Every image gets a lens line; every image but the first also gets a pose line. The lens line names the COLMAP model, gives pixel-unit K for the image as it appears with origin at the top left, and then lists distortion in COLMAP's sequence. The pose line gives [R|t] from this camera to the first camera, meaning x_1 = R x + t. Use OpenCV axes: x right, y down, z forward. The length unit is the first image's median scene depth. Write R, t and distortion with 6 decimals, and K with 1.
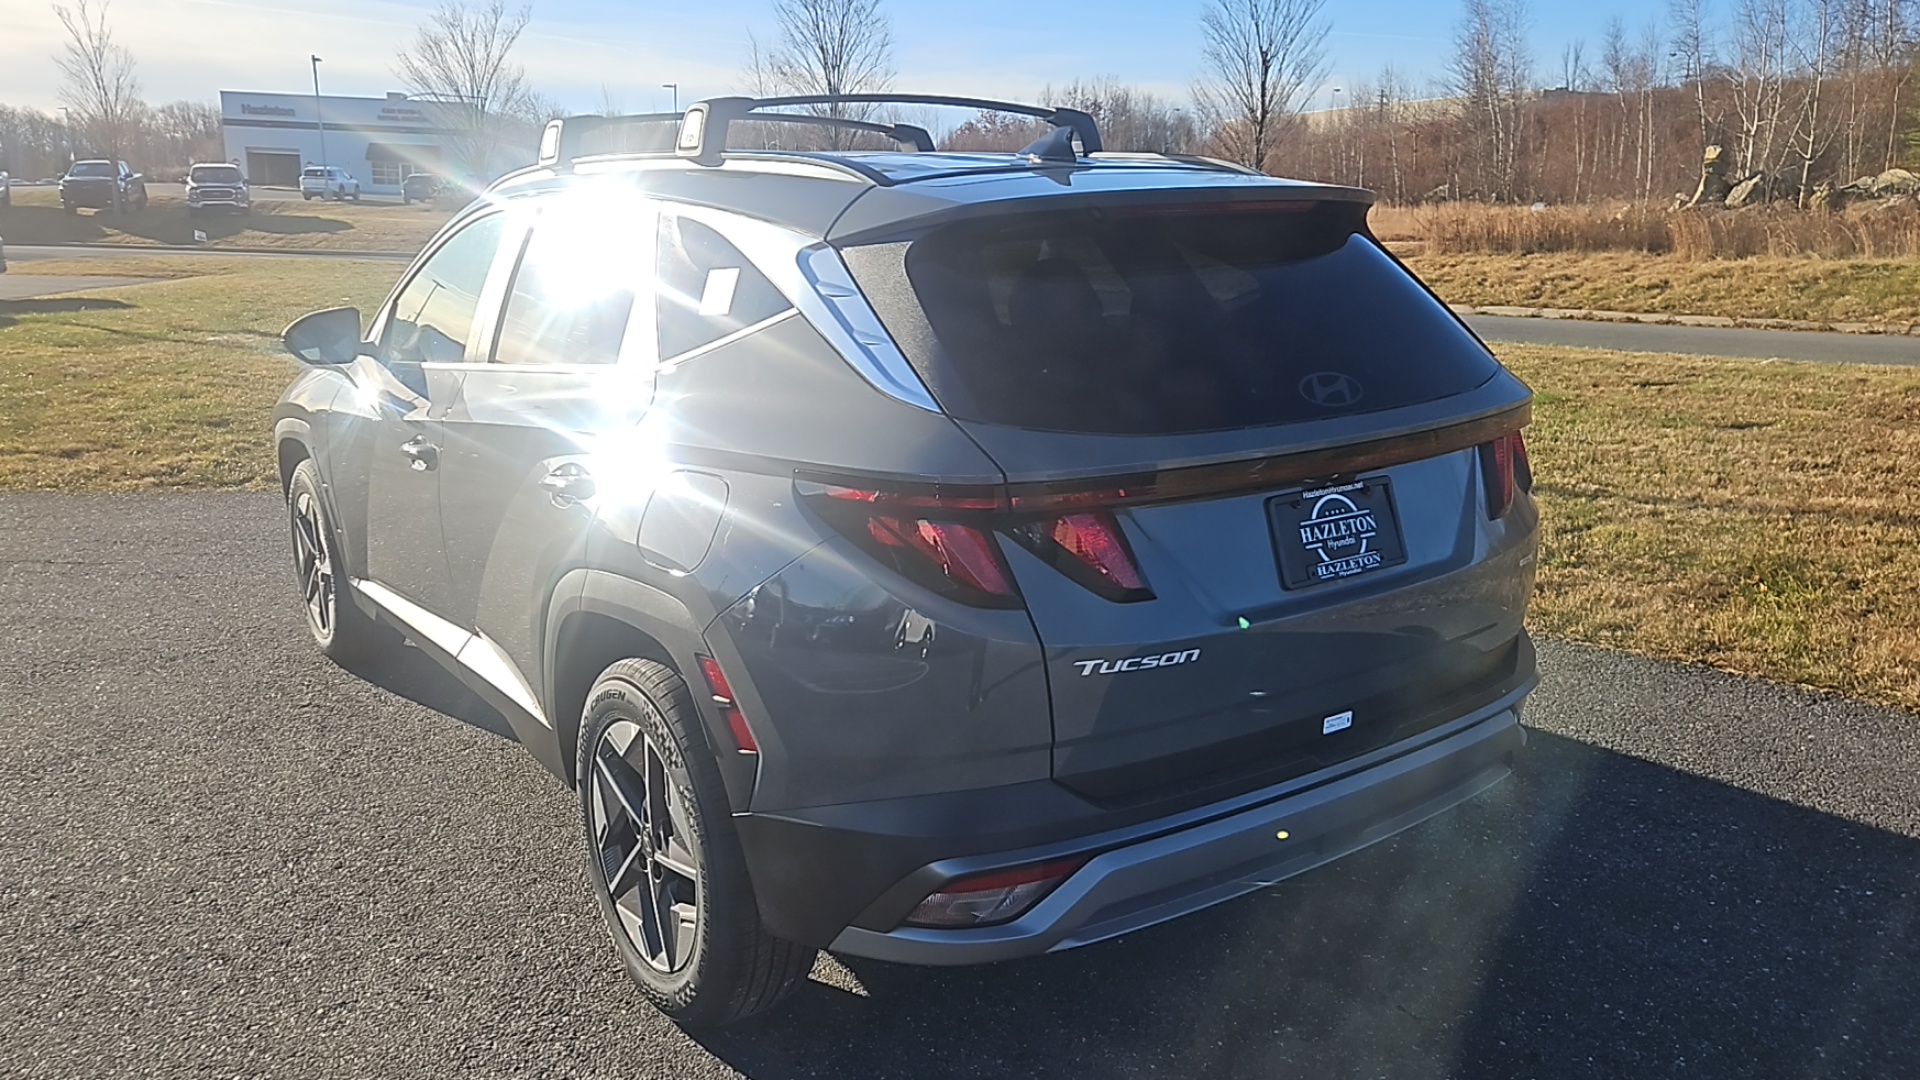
lens RADIAL K [[1368.3, 0, 960.0], [0, 1368.3, 540.0], [0, 0, 1]] dist [0.047296, -0.002921]
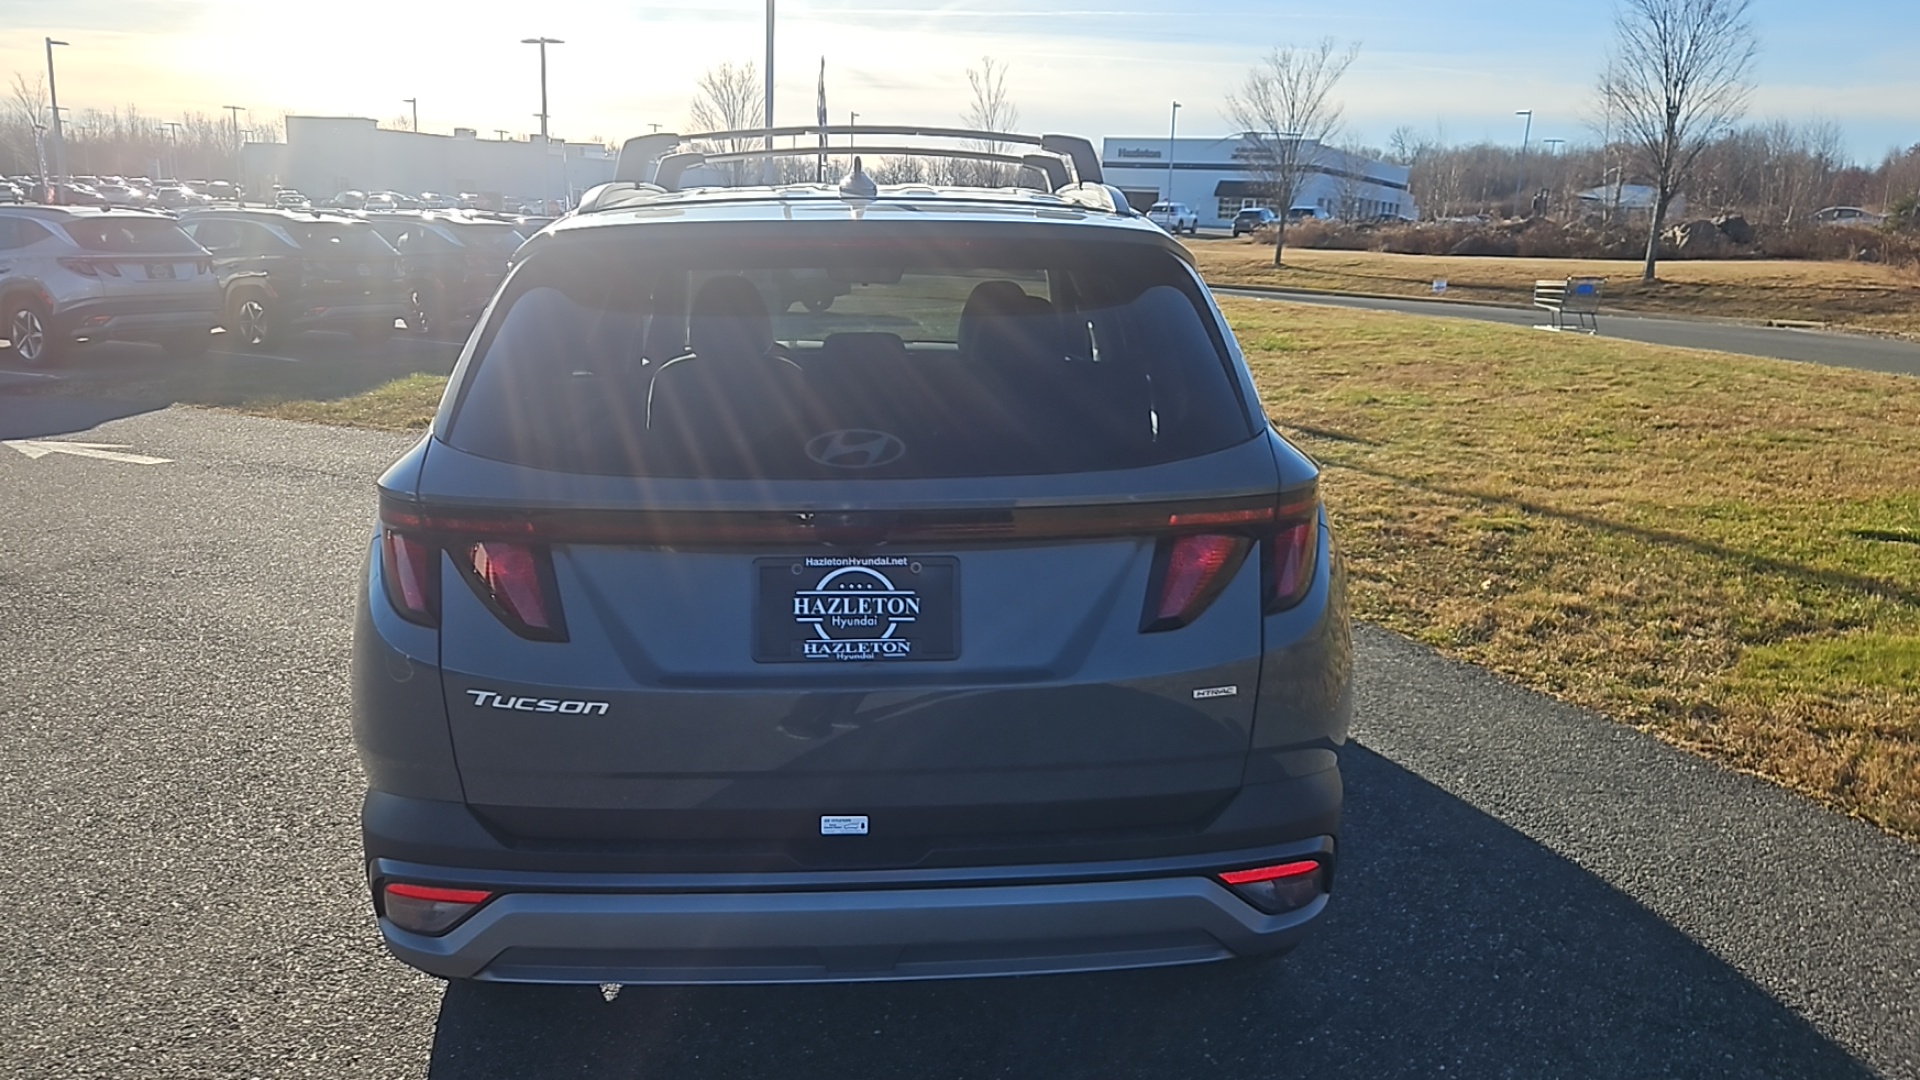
lens RADIAL K [[1368.3, 0, 960.0], [0, 1368.3, 540.0], [0, 0, 1]] dist [0.047296, -0.002921]
pose [[0.846663, 0.125120, -0.517211, 0.781749], [-0.136478, 0.990511, 0.016205, -0.073525], [0.514331, 0.056868, 0.855704, 0.281011]]
